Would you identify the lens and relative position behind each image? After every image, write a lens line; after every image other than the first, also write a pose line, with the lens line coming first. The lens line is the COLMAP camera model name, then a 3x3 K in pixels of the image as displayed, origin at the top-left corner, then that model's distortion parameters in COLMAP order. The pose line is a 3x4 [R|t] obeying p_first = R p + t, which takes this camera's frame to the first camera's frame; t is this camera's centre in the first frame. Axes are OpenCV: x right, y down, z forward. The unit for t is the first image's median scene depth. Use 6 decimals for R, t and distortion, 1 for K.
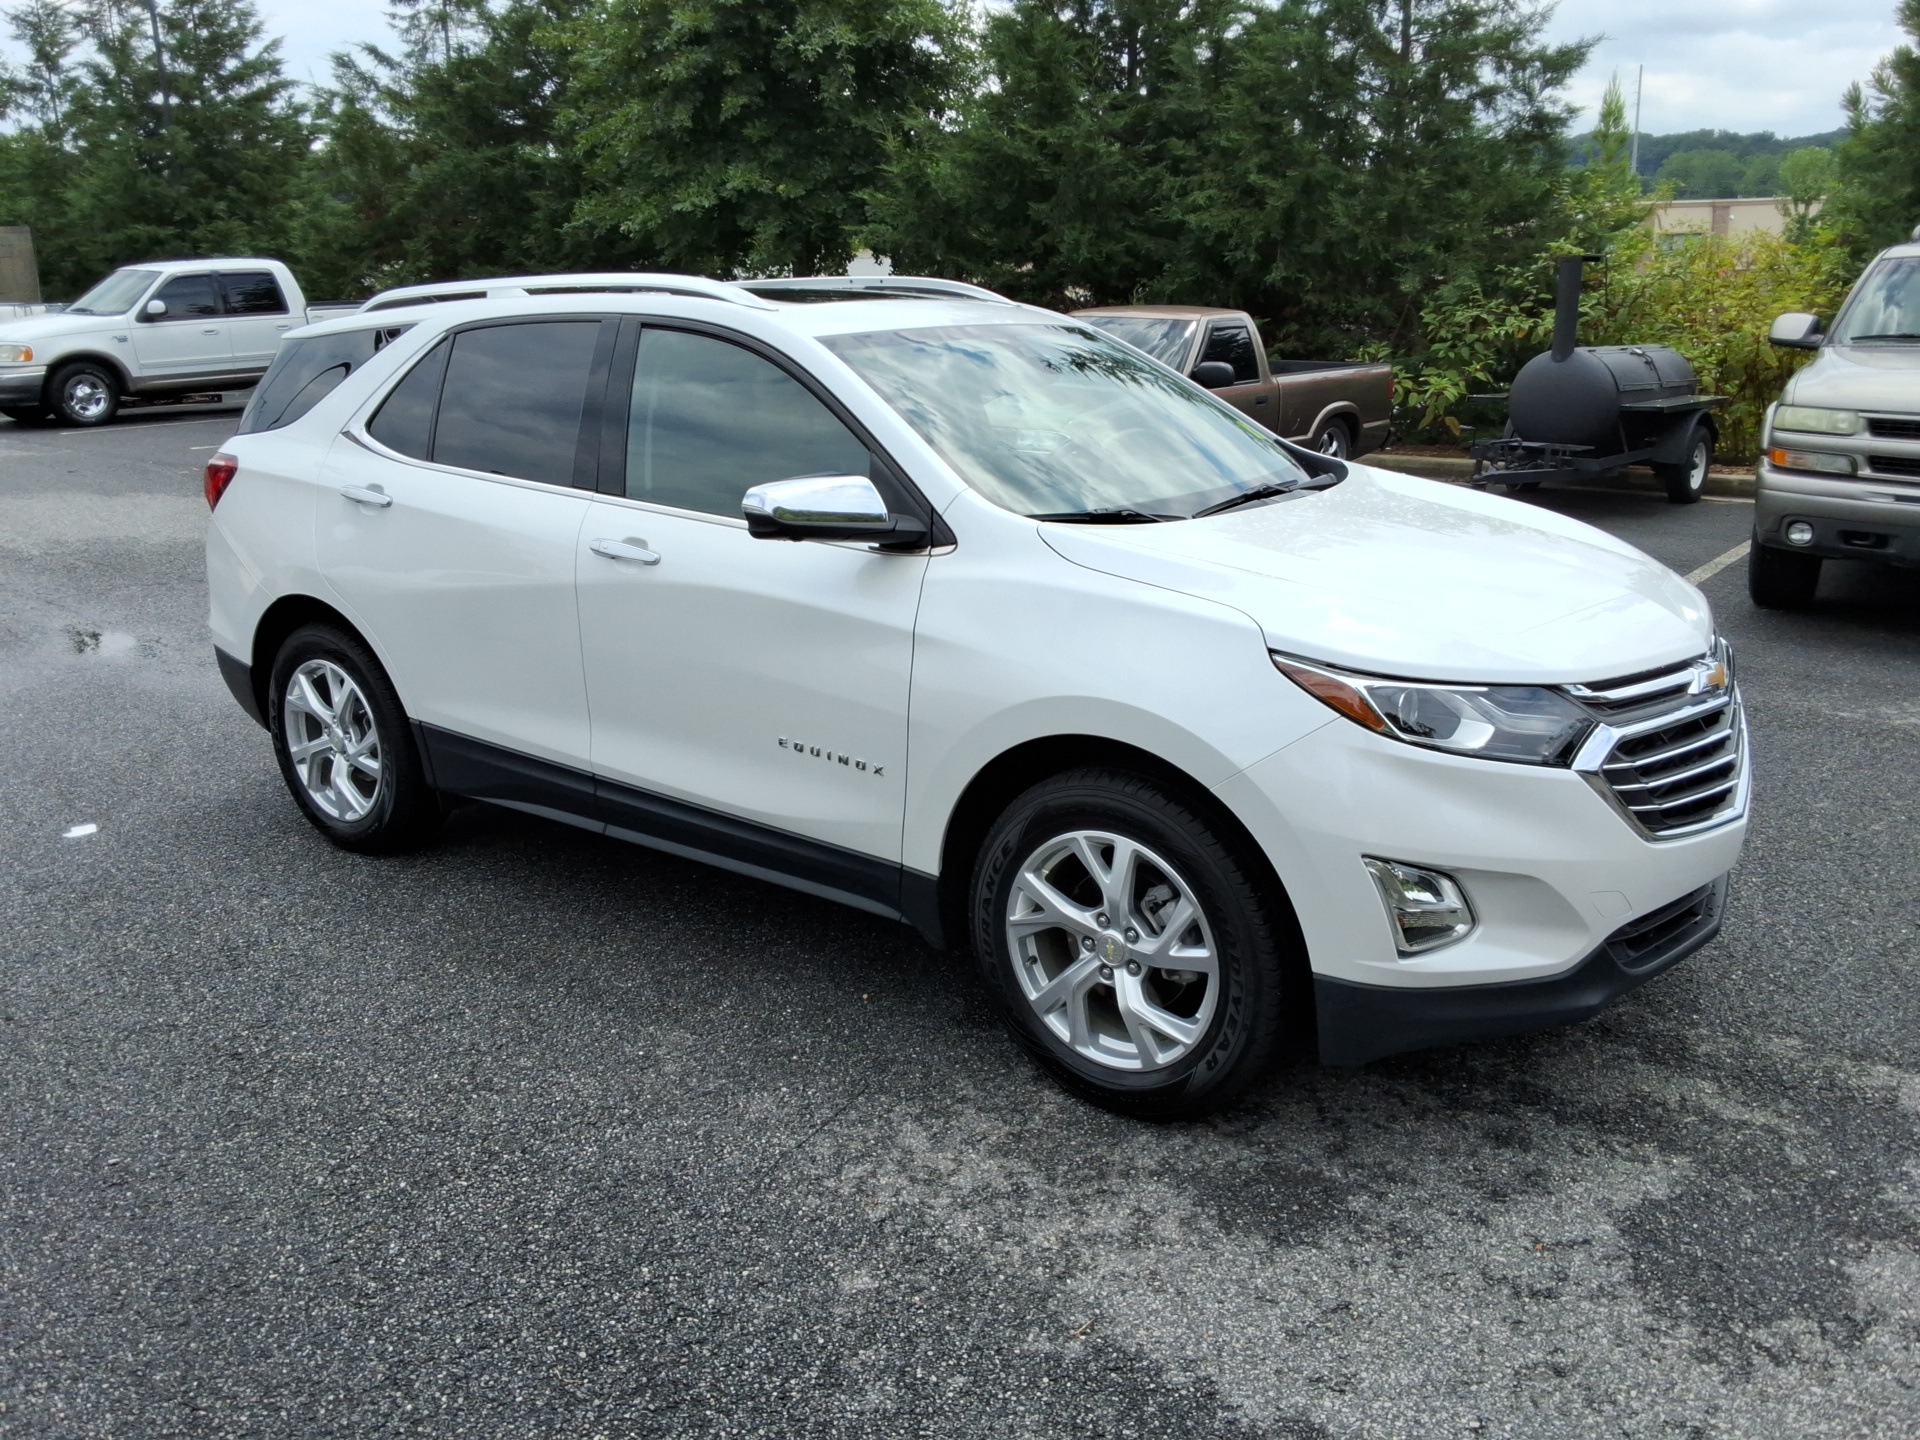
lens RADIAL K [[1530.8, 0, 981.6], [0, 1530.8, 708.9], [0, 0, 1]] dist [0.126335, -0.191082]
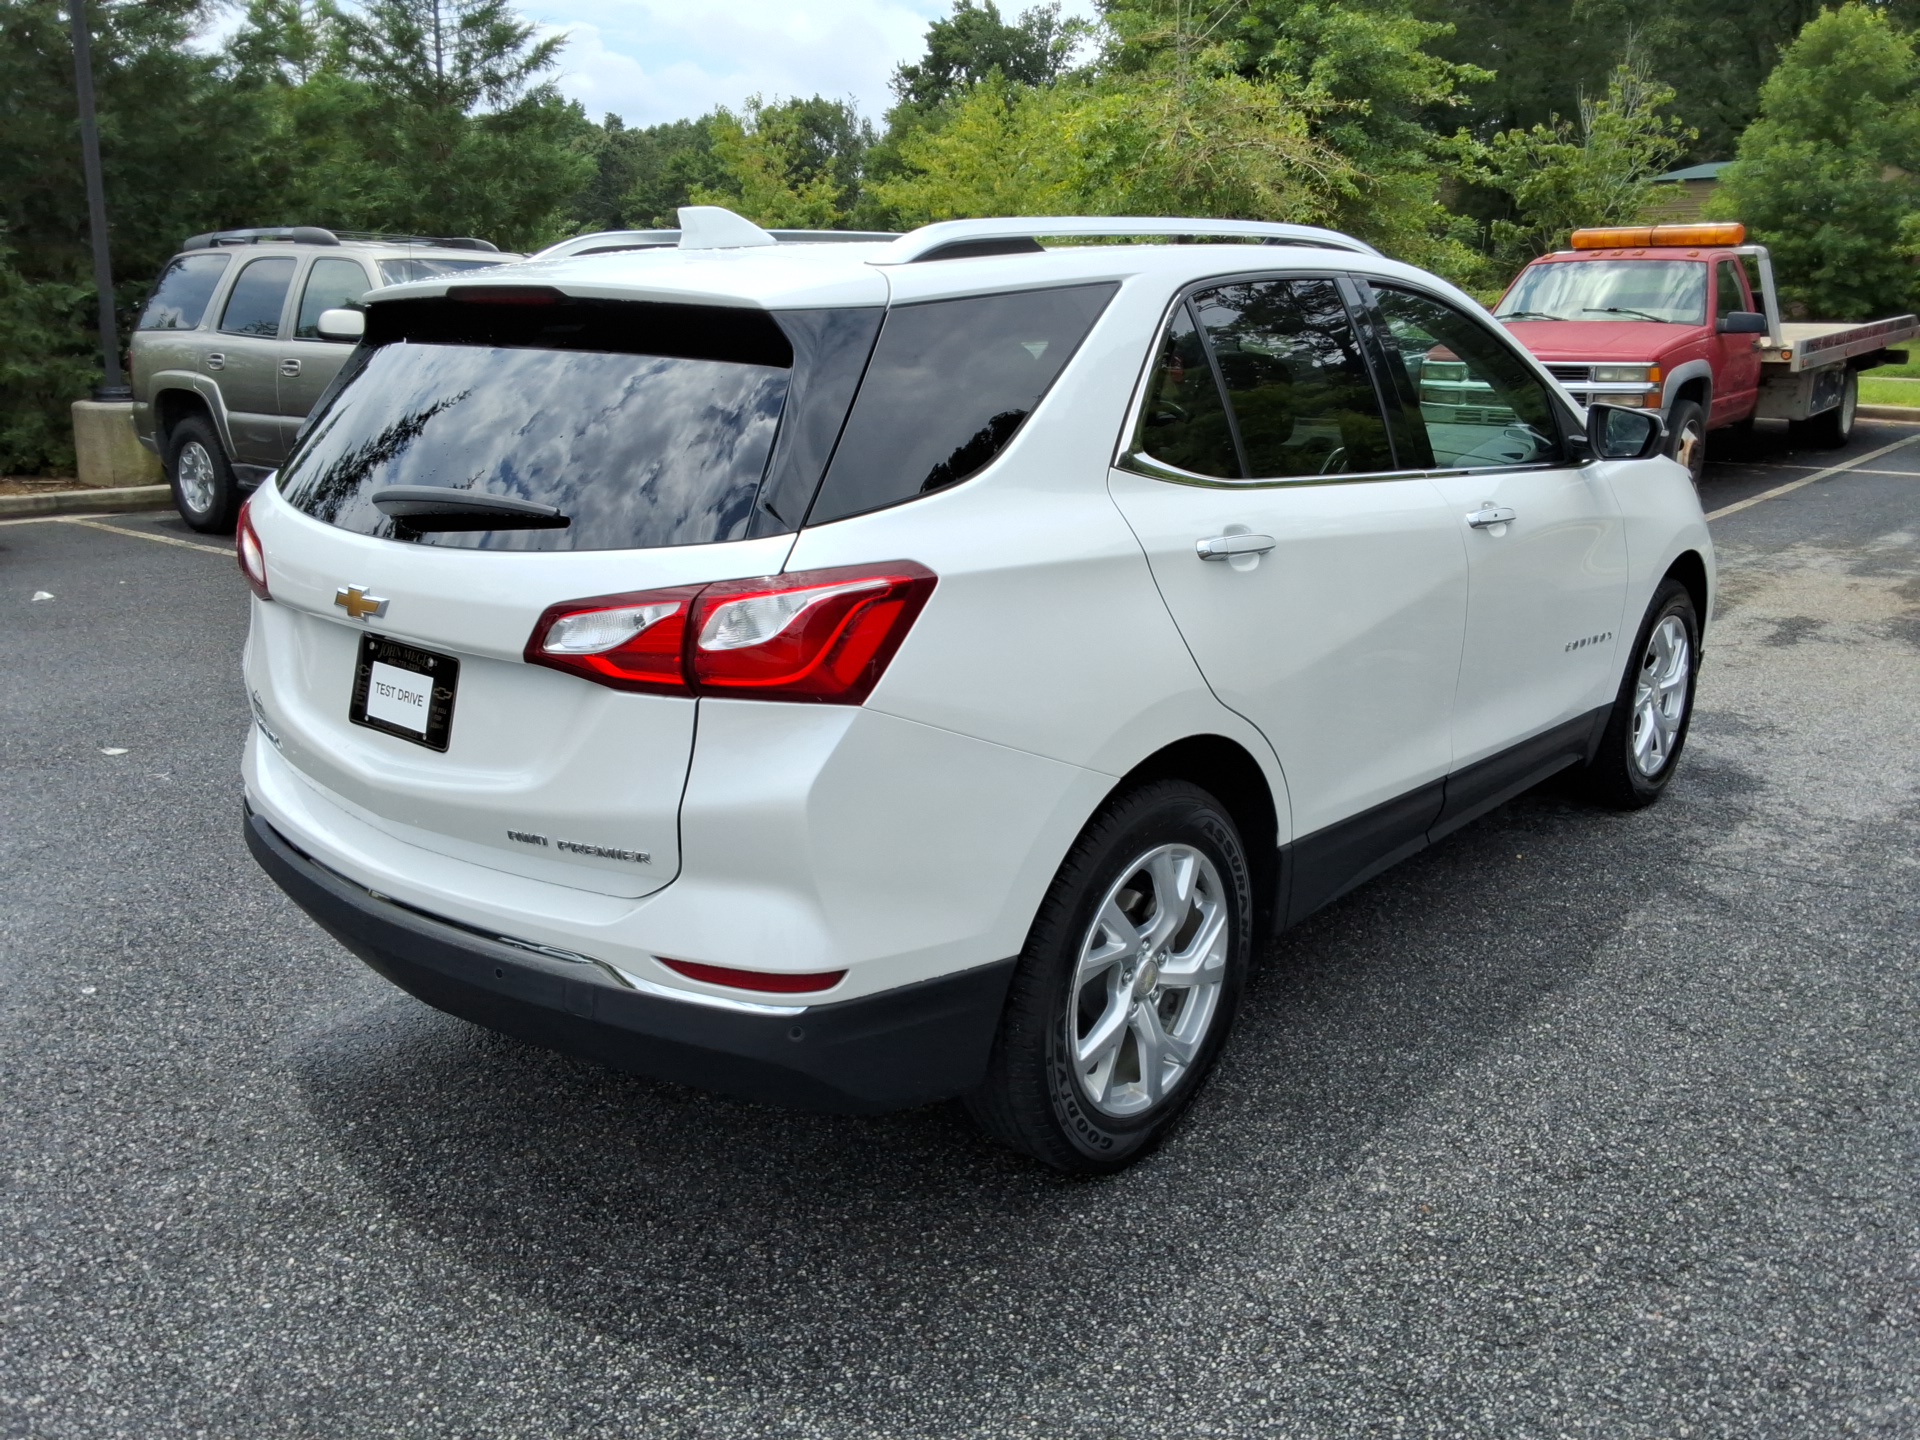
lens RADIAL K [[1545.7, 0, 969.4], [0, 1545.7, 703.2], [0, 0, 1]] dist [0.116315, -0.184721]
pose [[0.076663, -0.221141, 0.972224, -1.023258], [0.280535, 0.940485, 0.191801, -0.223340], [-0.956777, 0.258039, 0.134139, 1.008887]]
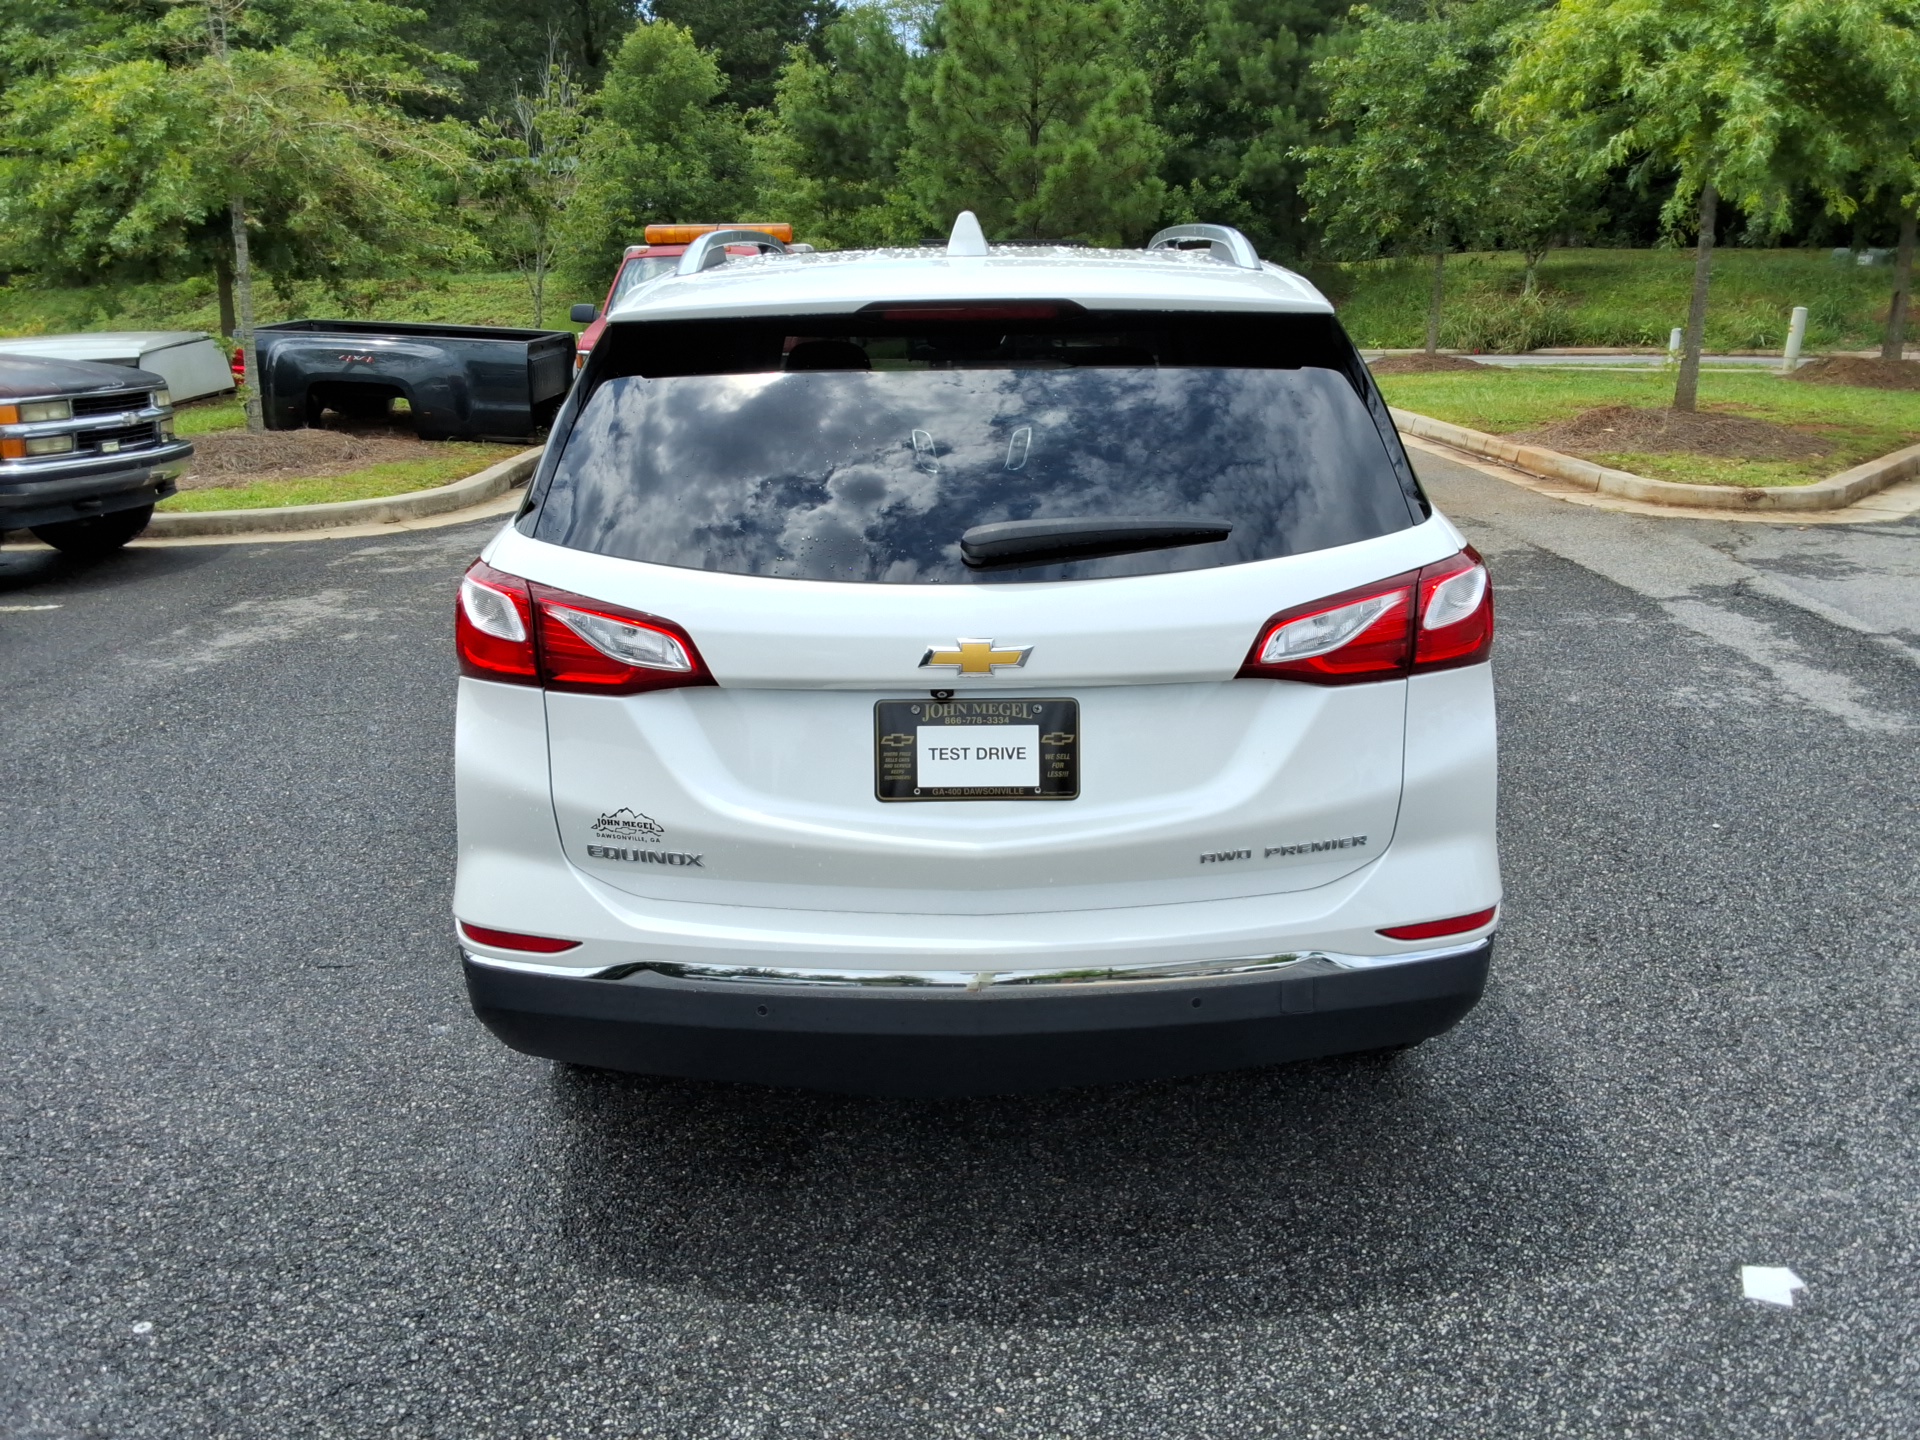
lens RADIAL K [[1530.8, 0, 981.6], [0, 1530.8, 708.9], [0, 0, 1]] dist [0.126335, -0.191082]
pose [[-0.597014, -0.179528, 0.781885, -0.878188], [0.253238, 0.882631, 0.396021, -0.387686], [-0.761213, 0.434433, -0.481480, 1.518051]]
